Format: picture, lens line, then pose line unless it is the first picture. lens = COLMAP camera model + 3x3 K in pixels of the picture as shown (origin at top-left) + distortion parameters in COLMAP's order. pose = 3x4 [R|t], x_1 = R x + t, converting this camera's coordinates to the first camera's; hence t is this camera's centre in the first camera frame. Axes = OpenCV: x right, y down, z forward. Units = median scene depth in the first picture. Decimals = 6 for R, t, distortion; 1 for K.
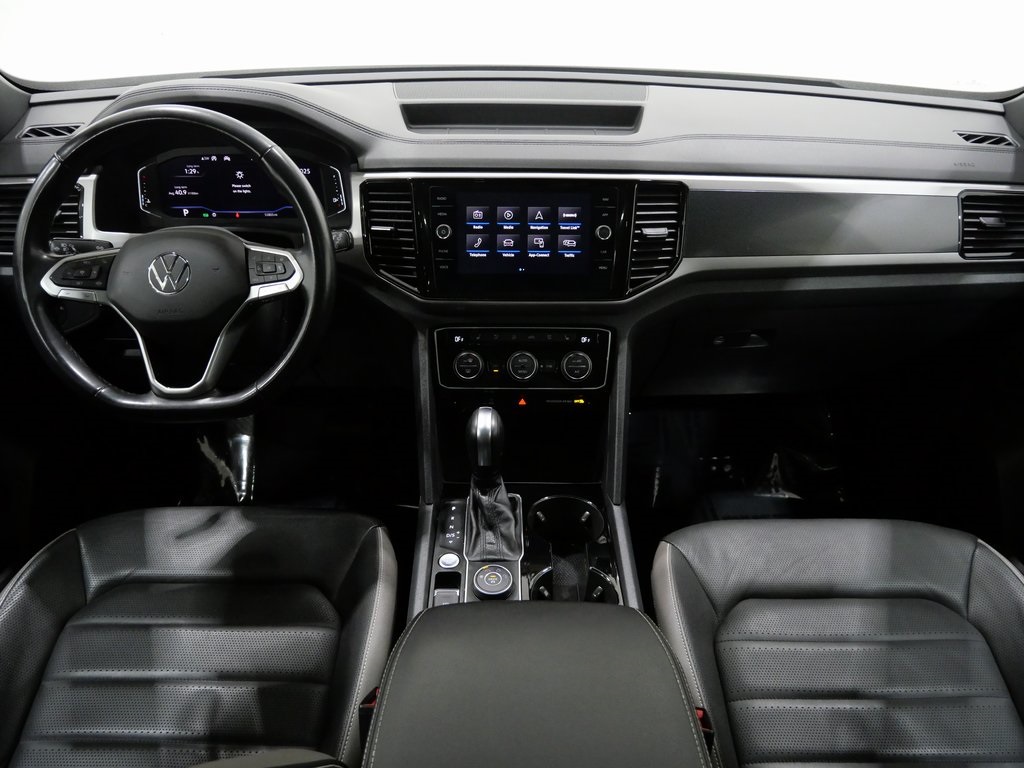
lens RADIAL K [[764.3, 0, 508.4], [0, 764.3, 385.1], [0, 0, 1]] dist [-0.005355, 0.006098]
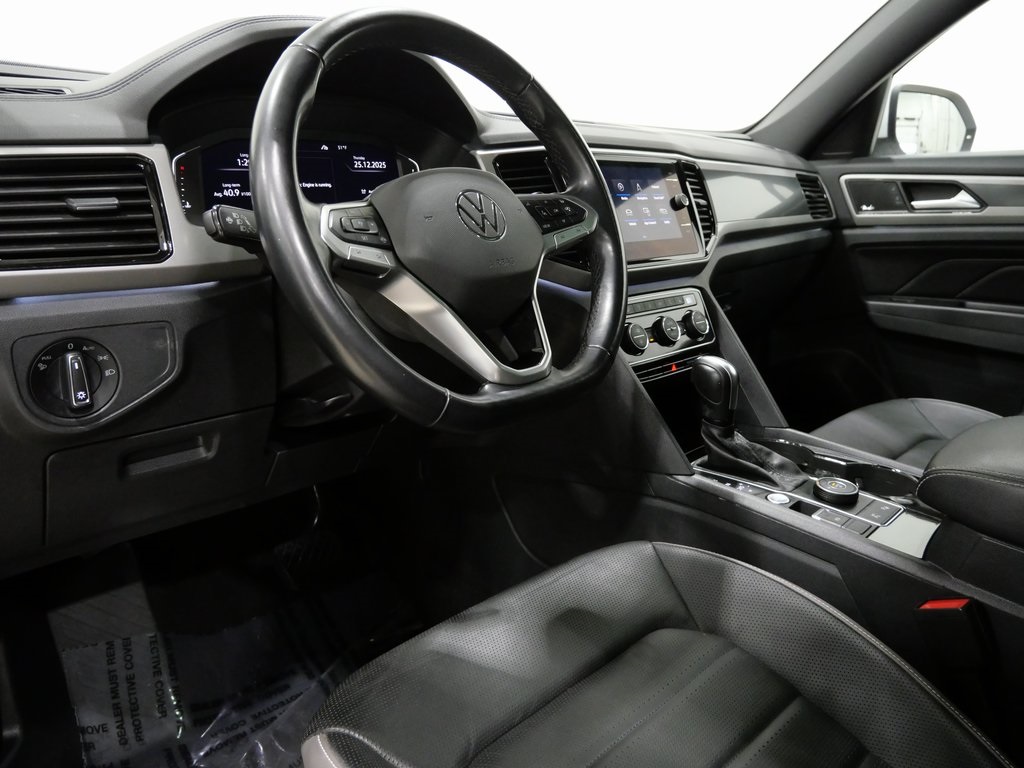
lens RADIAL K [[764.2, 0, 513.4], [0, 764.2, 382.7], [0, 0, 1]] dist [-0.003667, 0.002031]
pose [[0.711715, -0.177804, 0.679594, -0.865549], [0.353023, 0.926928, -0.127194, 0.097585], [-0.607319, 0.330438, 0.722477, 0.468048]]
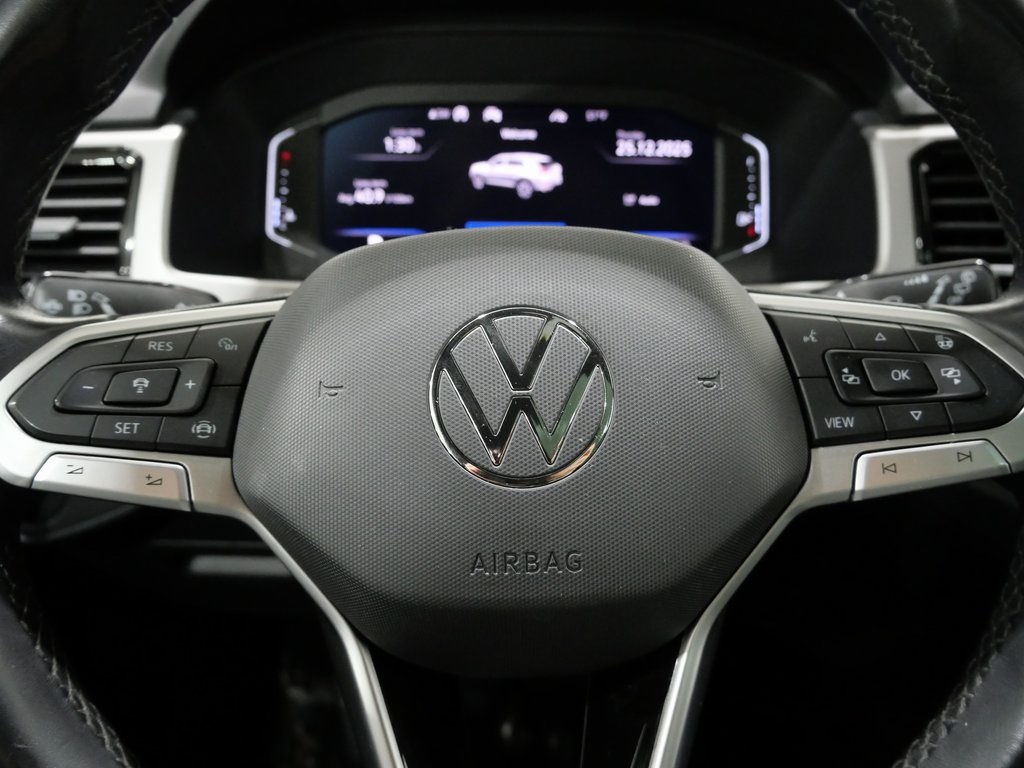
lens RADIAL K [[764.3, 0, 508.4], [0, 764.3, 385.1], [0, 0, 1]] dist [-0.005355, 0.006098]
pose [[0.999917, 0.012811, -0.001583, -0.407252], [-0.012904, 0.988500, -0.150666, -0.103611], [-0.000366, 0.150674, 0.988583, 0.701166]]
